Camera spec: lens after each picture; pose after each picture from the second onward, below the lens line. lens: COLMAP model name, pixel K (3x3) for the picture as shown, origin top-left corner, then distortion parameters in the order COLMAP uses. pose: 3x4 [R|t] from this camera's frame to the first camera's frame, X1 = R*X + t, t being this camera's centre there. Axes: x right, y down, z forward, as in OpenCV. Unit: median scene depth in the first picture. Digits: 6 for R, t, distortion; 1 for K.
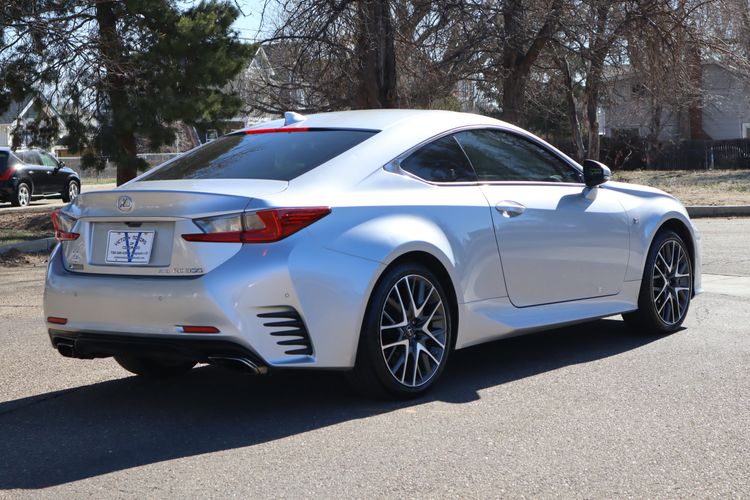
lens RADIAL K [[1305.9, 0, 375.0], [0, 1305.9, 250.0], [0, 0, 1]] dist [-0.037726, -0.061184]
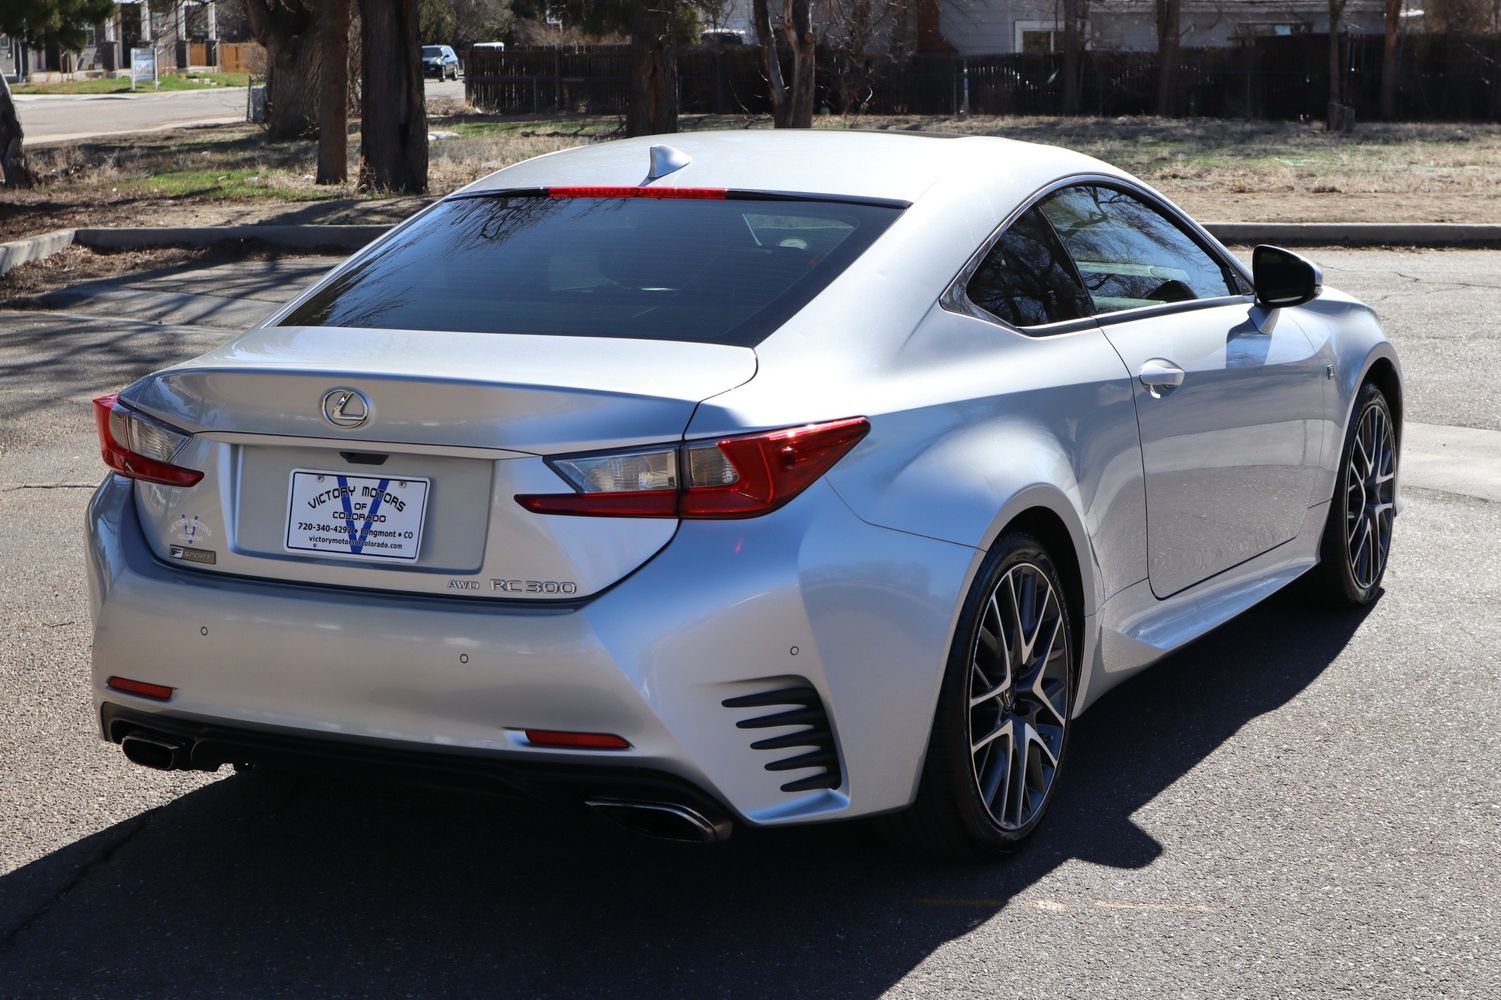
lens RADIAL K [[2515.9, 0, 750.5], [0, 2515.9, 500.0], [0, 0, 1]] dist [0.033325, 0.067404]
pose [[0.984964, -0.008242, 0.172565, -0.200664], [-0.008156, 0.995529, 0.094101, -0.078942], [-0.172569, -0.094094, 0.980493, 0.233457]]
